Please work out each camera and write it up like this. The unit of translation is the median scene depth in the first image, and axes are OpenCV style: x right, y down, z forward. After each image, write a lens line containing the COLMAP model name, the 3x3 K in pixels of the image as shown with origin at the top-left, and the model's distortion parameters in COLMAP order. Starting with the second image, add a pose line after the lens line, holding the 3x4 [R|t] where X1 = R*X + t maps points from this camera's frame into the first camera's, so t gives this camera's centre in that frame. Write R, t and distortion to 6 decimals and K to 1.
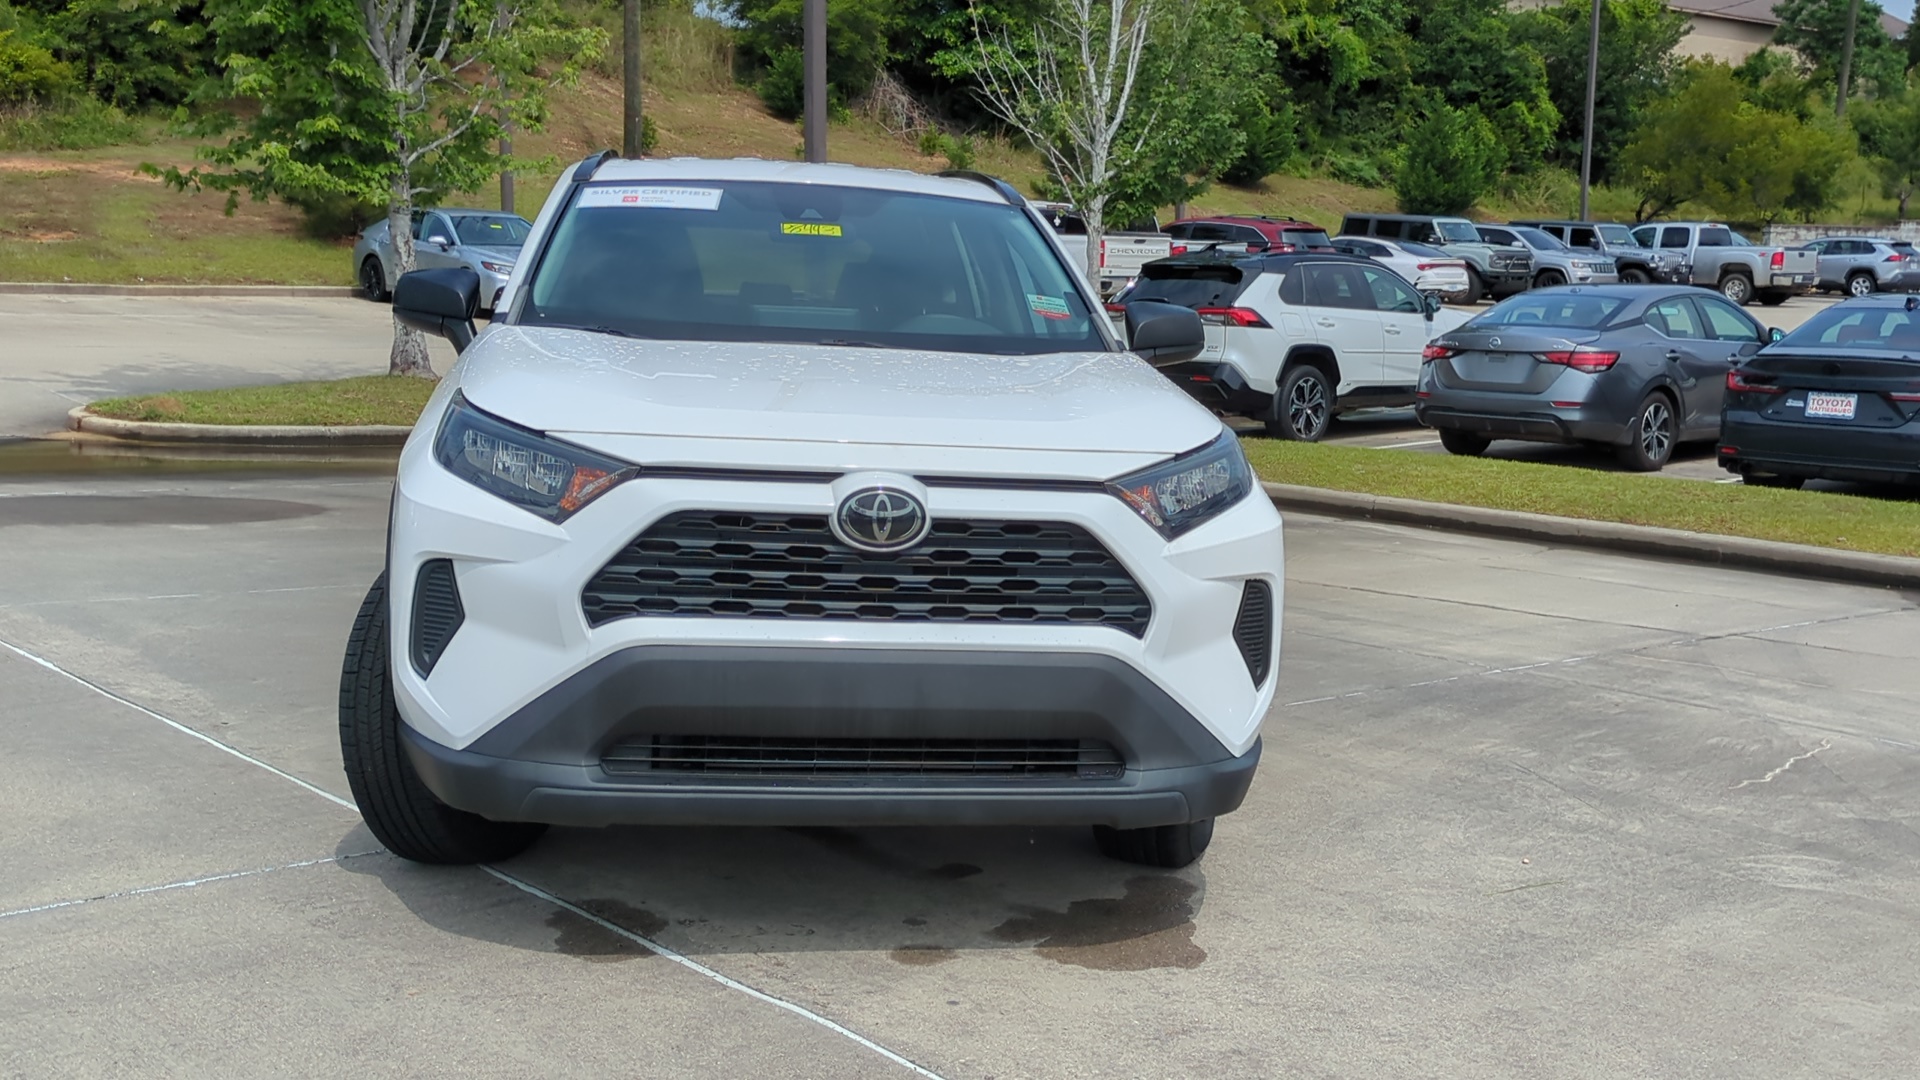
lens RADIAL K [[2029.7, 0, 961.8], [0, 2029.7, 544.8], [0, 0, 1]] dist [0.036462, 0.000000]
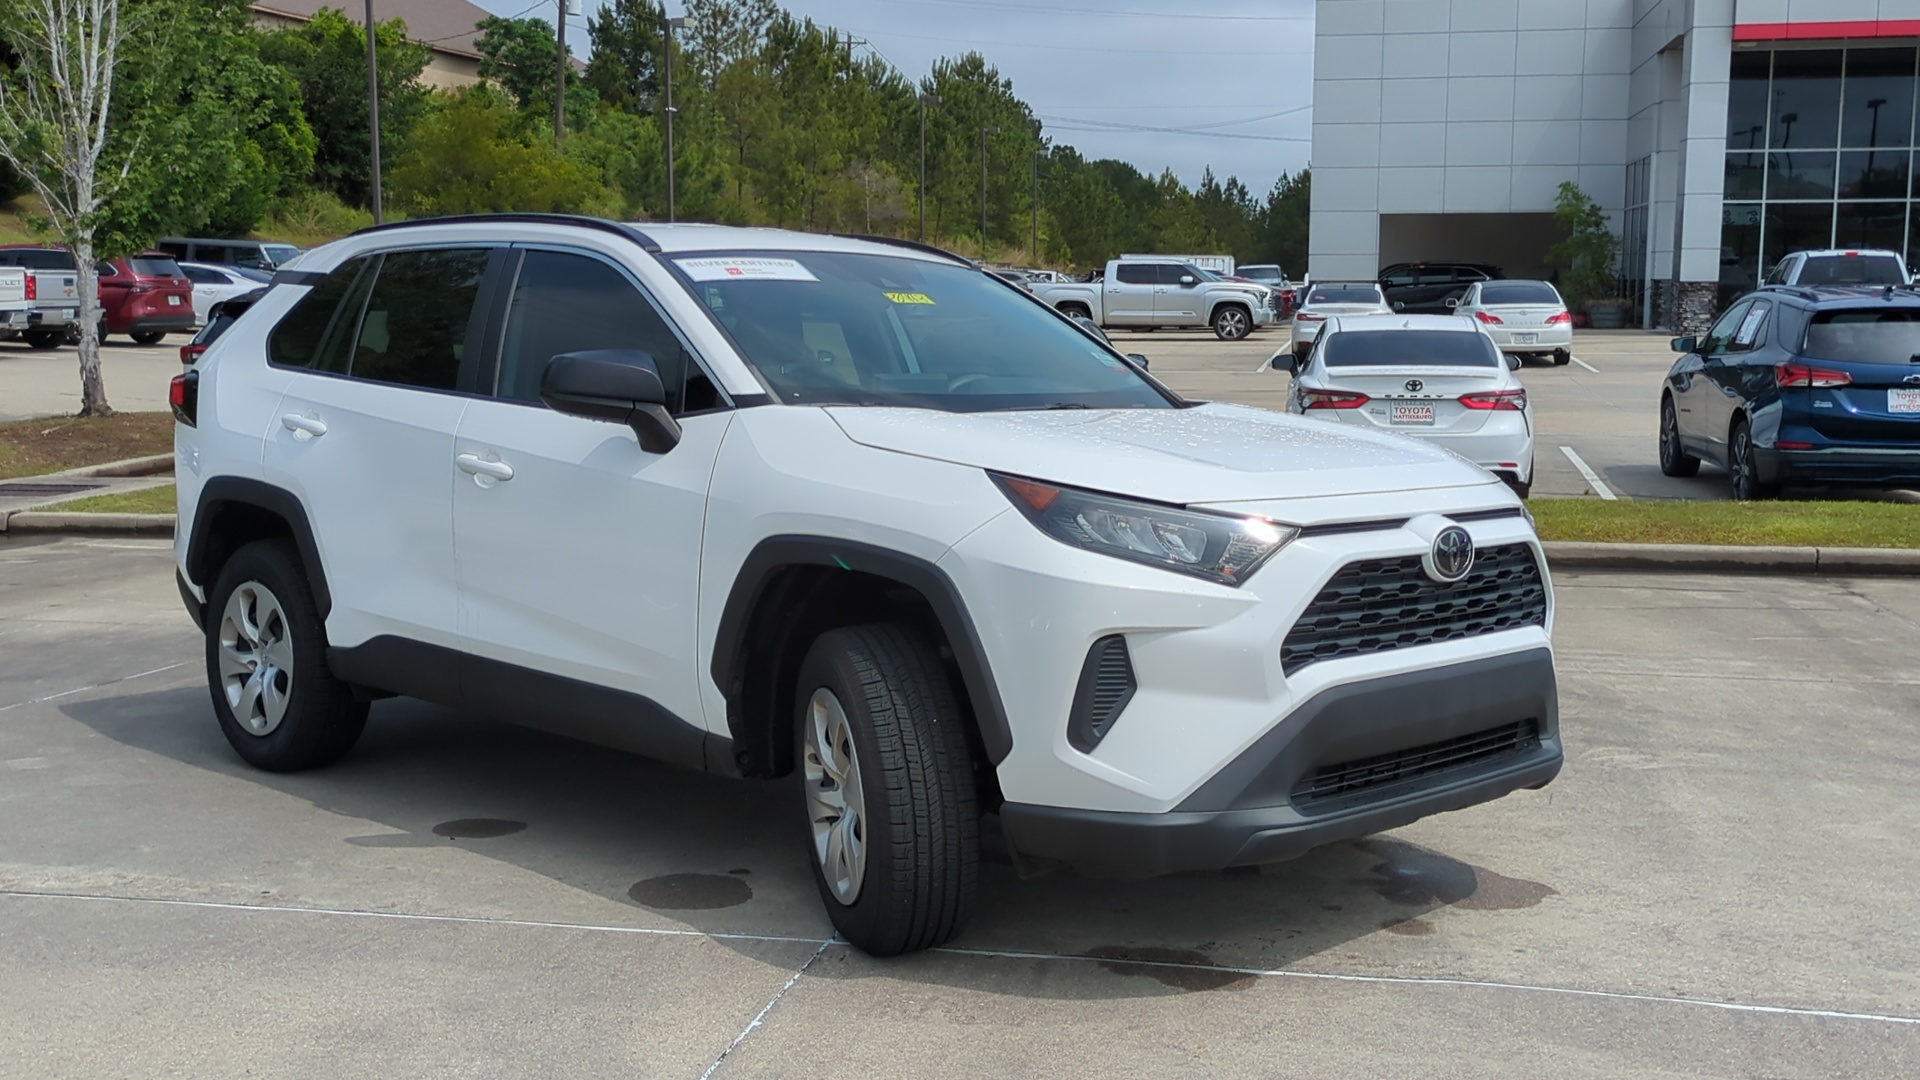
lens RADIAL K [[2029.7, 0, 974.4], [0, 2029.7, 541.0], [0, 0, 1]] dist [0.036462, 0.000000]
pose [[0.802459, -0.091937, 0.589582, -0.857288], [0.098317, 0.994927, 0.021330, -0.064955], [-0.588552, 0.040850, 0.807427, 0.190947]]
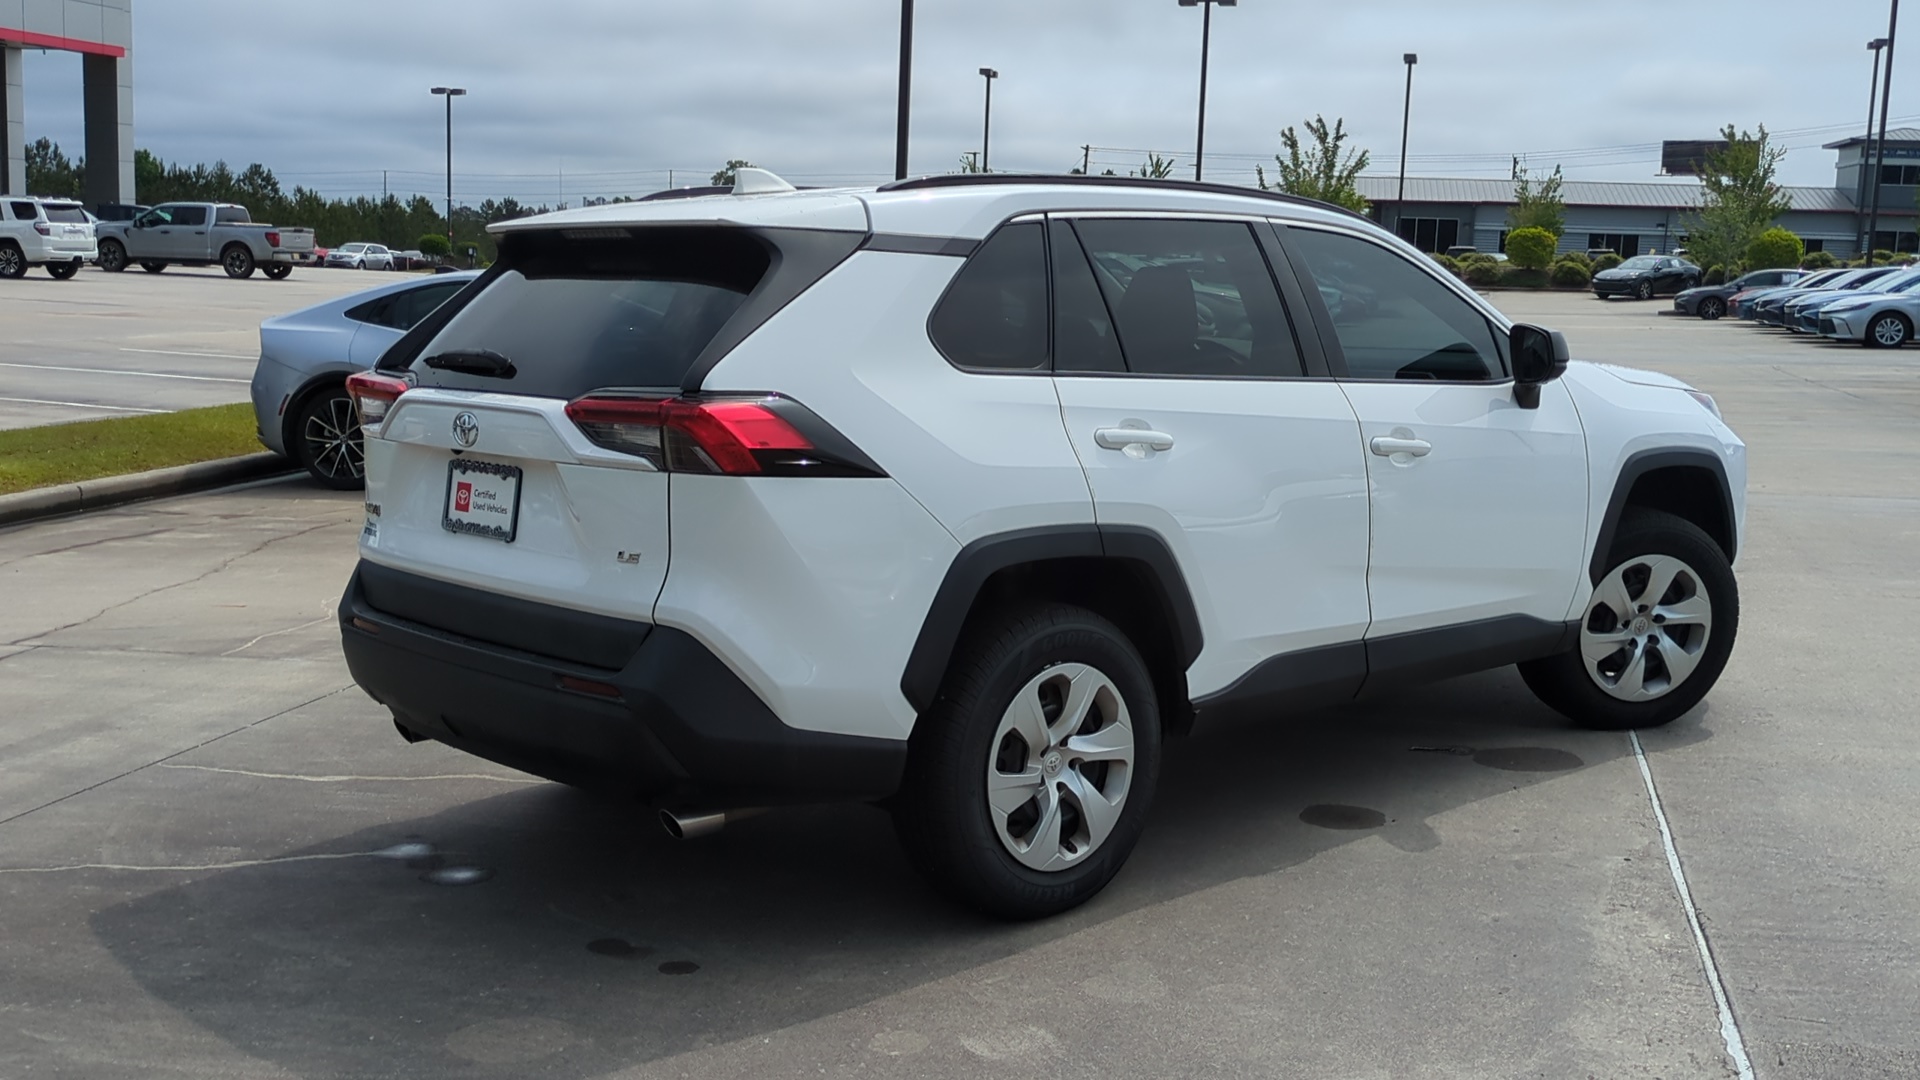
lens RADIAL K [[2029.7, 0, 959.1], [0, 2029.7, 529.5], [0, 0, 1]] dist [0.036462, 0.000000]
pose [[-0.556902, -0.149449, 0.817022, -1.260667], [0.077991, 0.969923, 0.230578, -0.386699], [-0.826908, 0.192129, -0.528497, 2.353138]]
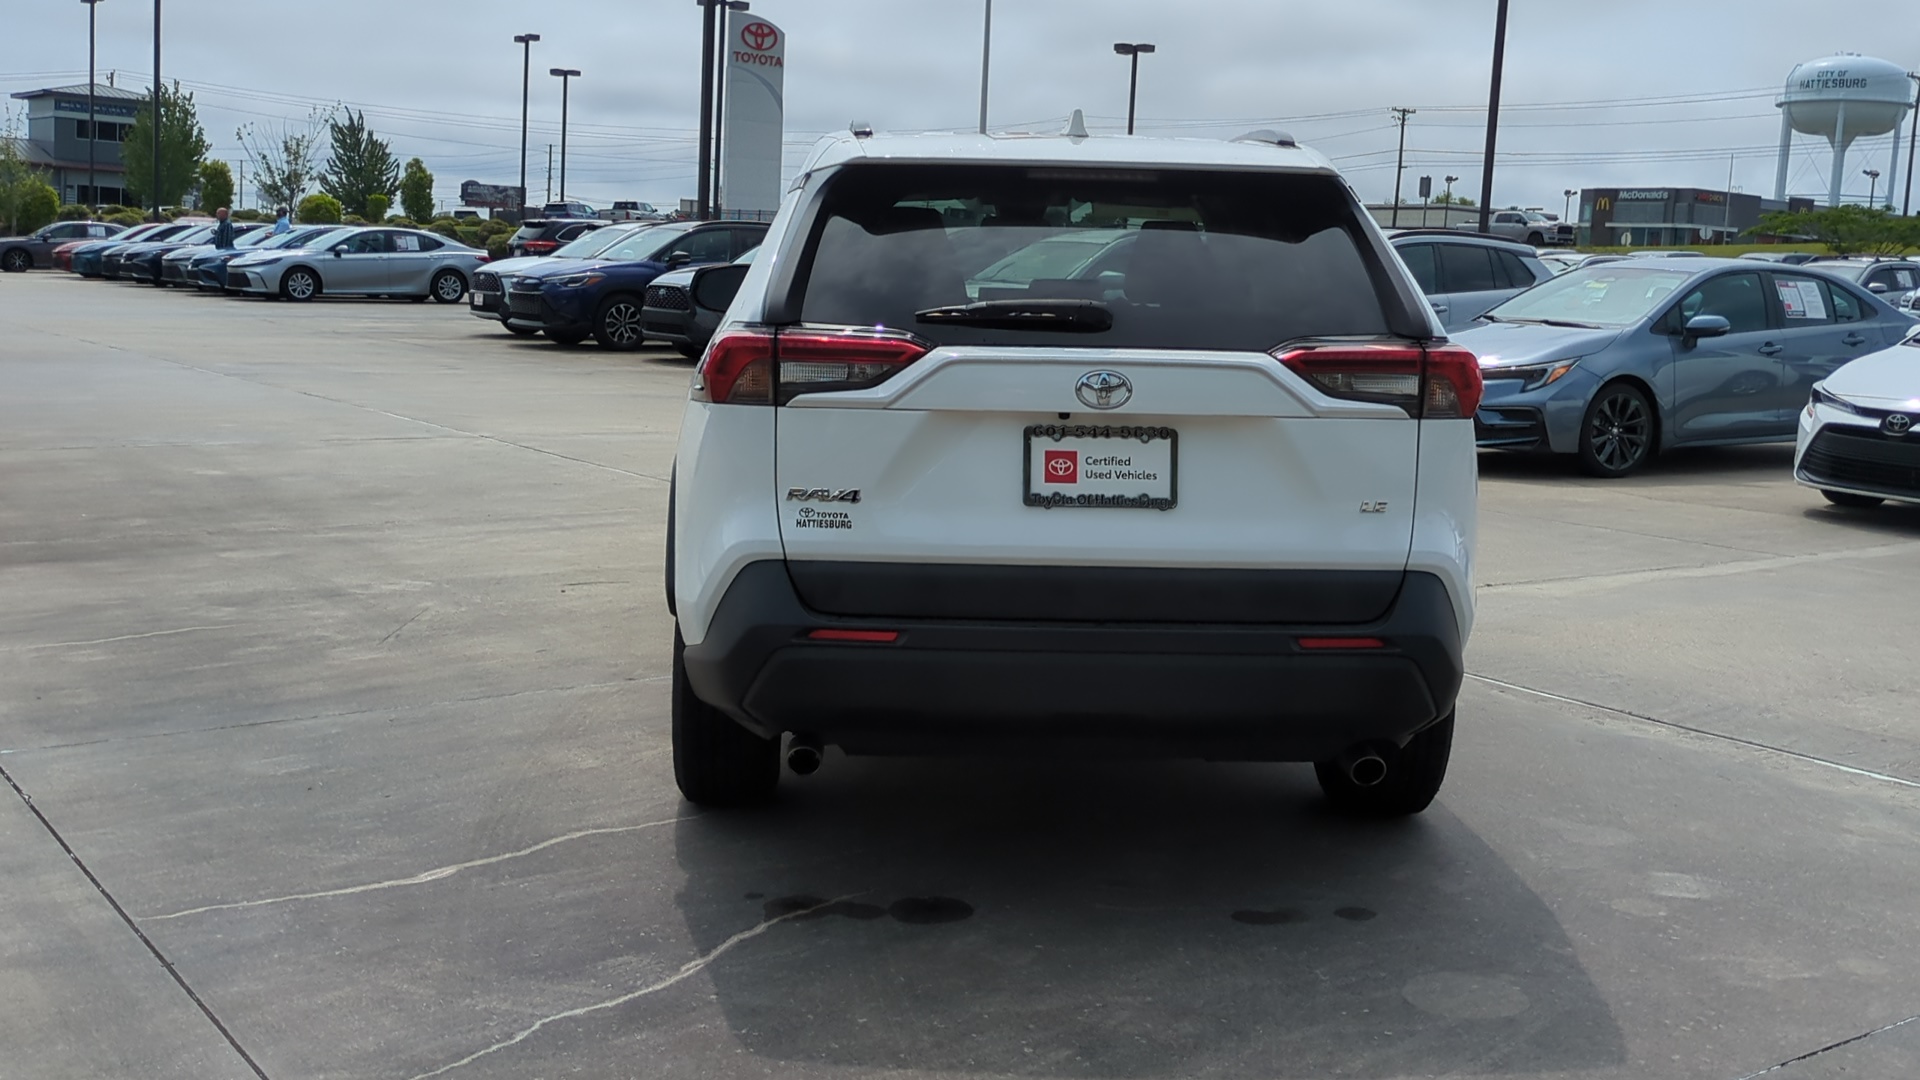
lens RADIAL K [[2029.7, 0, 957.1], [0, 2029.7, 525.0], [0, 0, 1]] dist [0.036462, 0.000000]
pose [[-0.990994, -0.081474, 0.106273, -0.244354], [-0.051102, 0.963647, 0.262246, -0.397465], [-0.123775, 0.254453, -0.959131, 2.950562]]
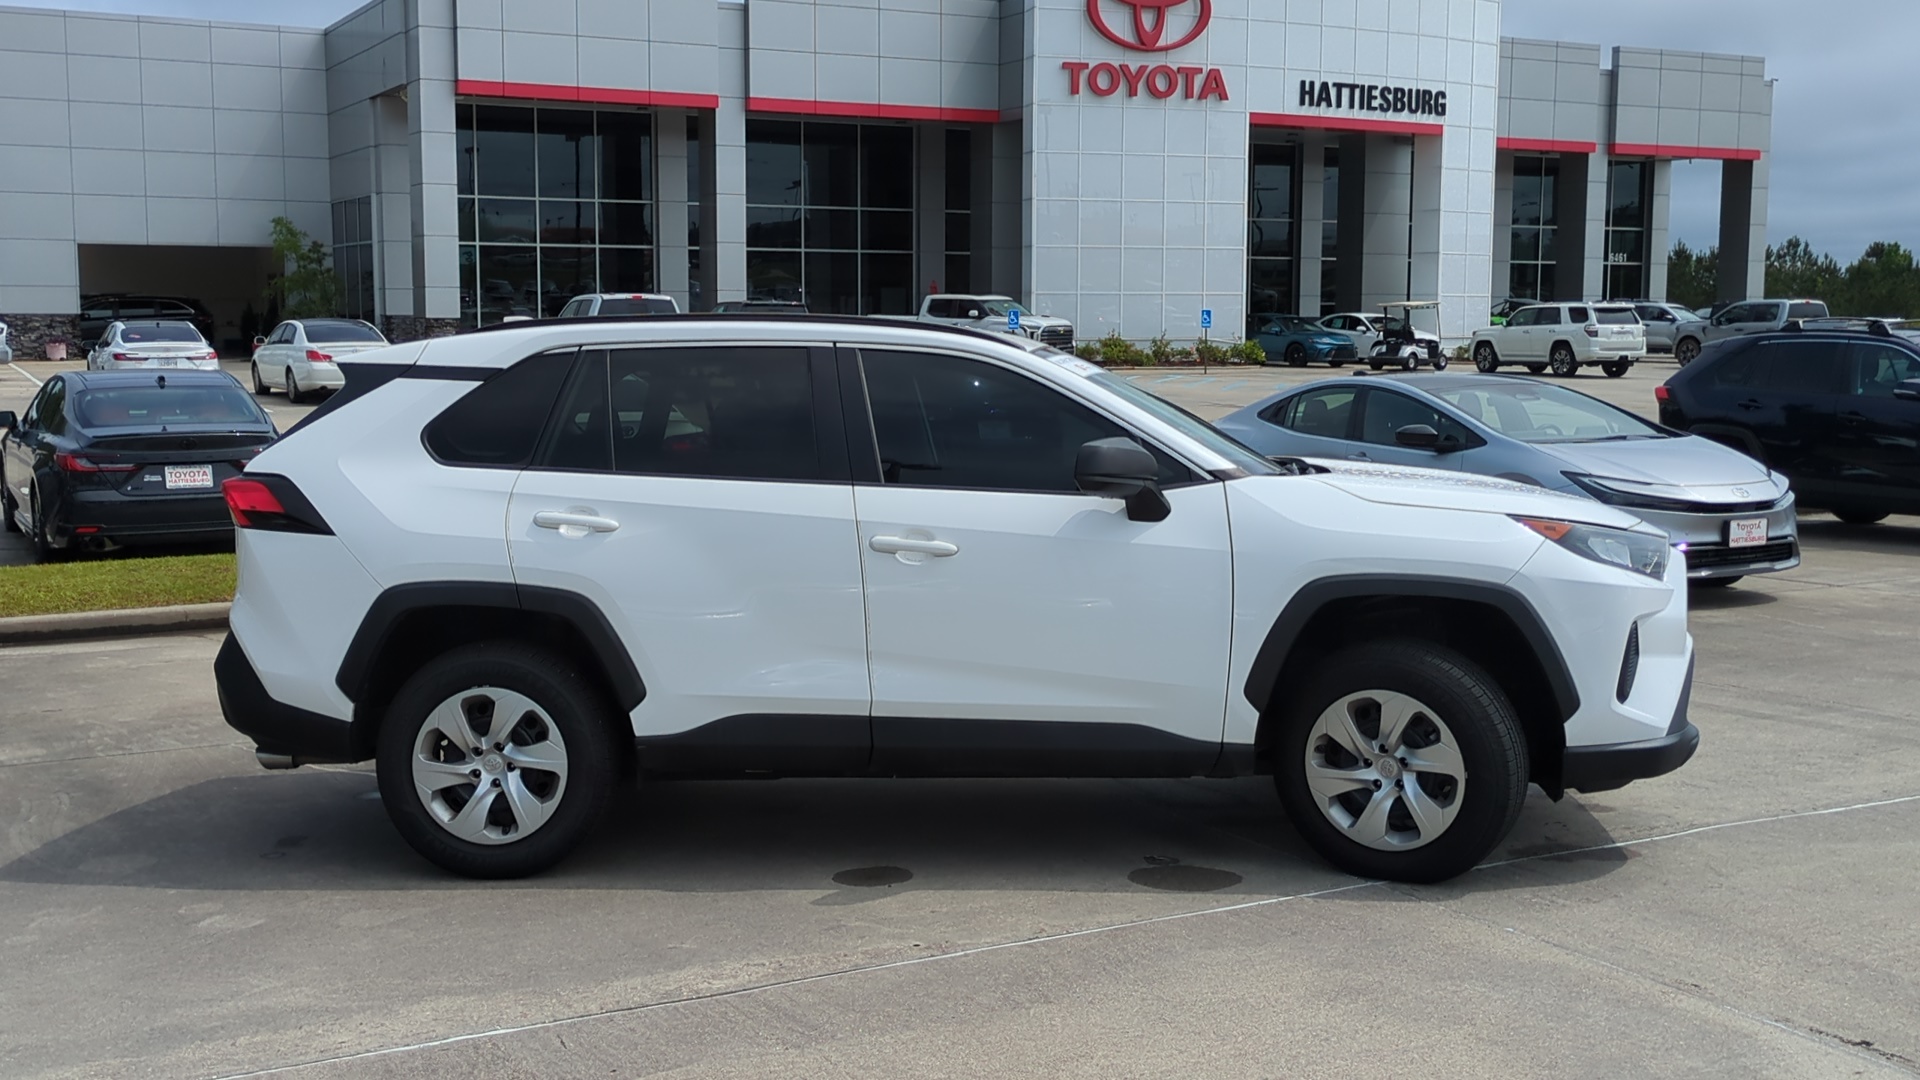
lens RADIAL K [[2029.7, 0, 952.1], [0, 2029.7, 540.2], [0, 0, 1]] dist [0.036462, 0.000000]
pose [[0.244319, -0.126523, 0.961405, -1.716401], [0.142519, 0.985370, 0.093459, -0.249535], [-0.959164, 0.114184, 0.258777, 1.017214]]
